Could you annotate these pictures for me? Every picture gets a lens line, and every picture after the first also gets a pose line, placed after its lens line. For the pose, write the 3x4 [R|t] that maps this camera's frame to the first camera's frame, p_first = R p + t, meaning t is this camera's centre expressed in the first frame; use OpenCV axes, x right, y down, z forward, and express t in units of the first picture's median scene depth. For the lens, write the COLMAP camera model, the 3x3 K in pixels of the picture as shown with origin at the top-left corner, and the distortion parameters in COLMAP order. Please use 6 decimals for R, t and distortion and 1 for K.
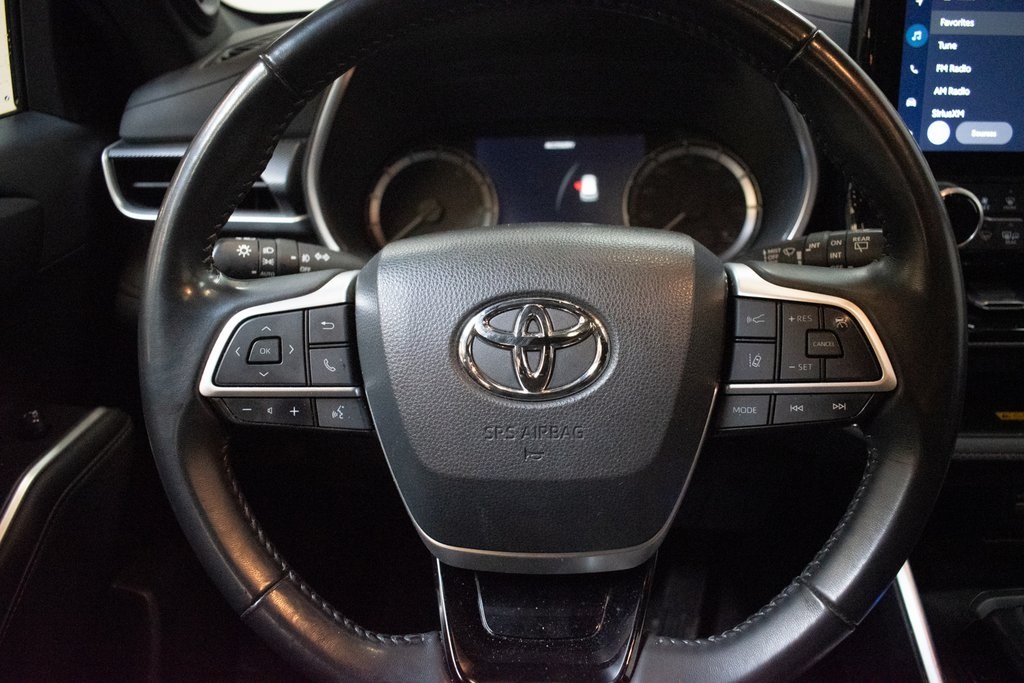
lens RADIAL K [[785.1, 0, 512.3], [0, 785.1, 335.2], [0, 0, 1]] dist [-0.105125, 0.021639]
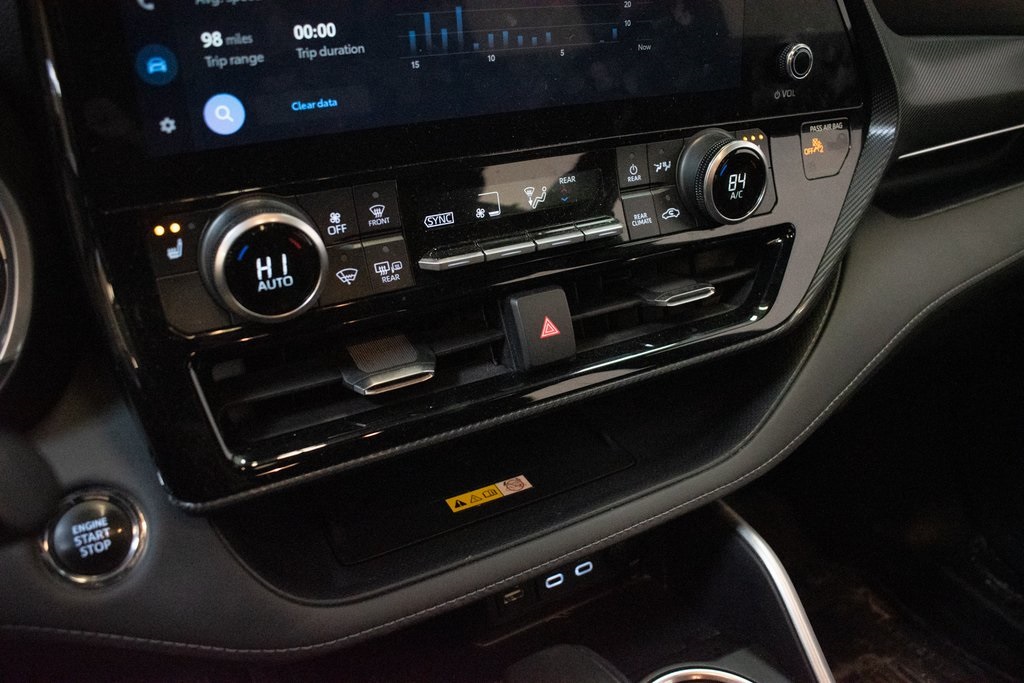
lens RADIAL K [[785.1, 0, 515.1], [0, 785.1, 333.7], [0, 0, 1]] dist [-0.105125, 0.021639]
pose [[0.844380, -0.221466, 0.487827, 0.615745], [0.181406, 0.974961, 0.128621, -0.205477], [-0.504098, -0.020110, 0.863413, 0.571903]]
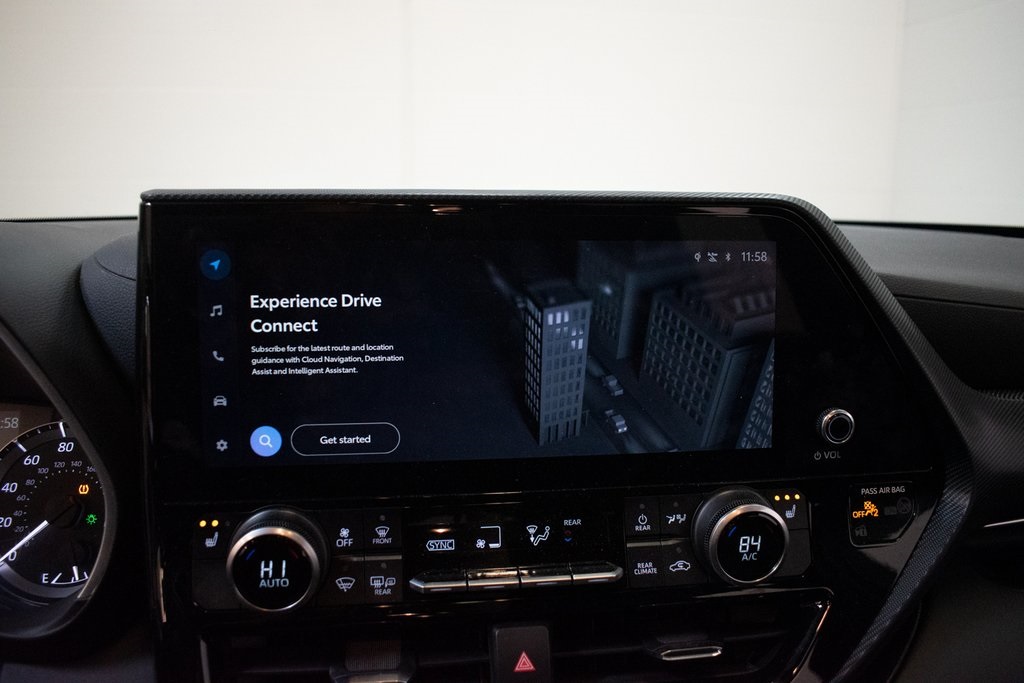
lens RADIAL K [[785.1, 0, 508.2], [0, 785.1, 339.5], [0, 0, 1]] dist [-0.105125, 0.021639]
pose [[0.978430, 0.002840, 0.206561, 0.902392], [0.040755, 0.977600, -0.206489, -0.286543], [-0.202521, 0.210453, 0.956397, 0.339233]]
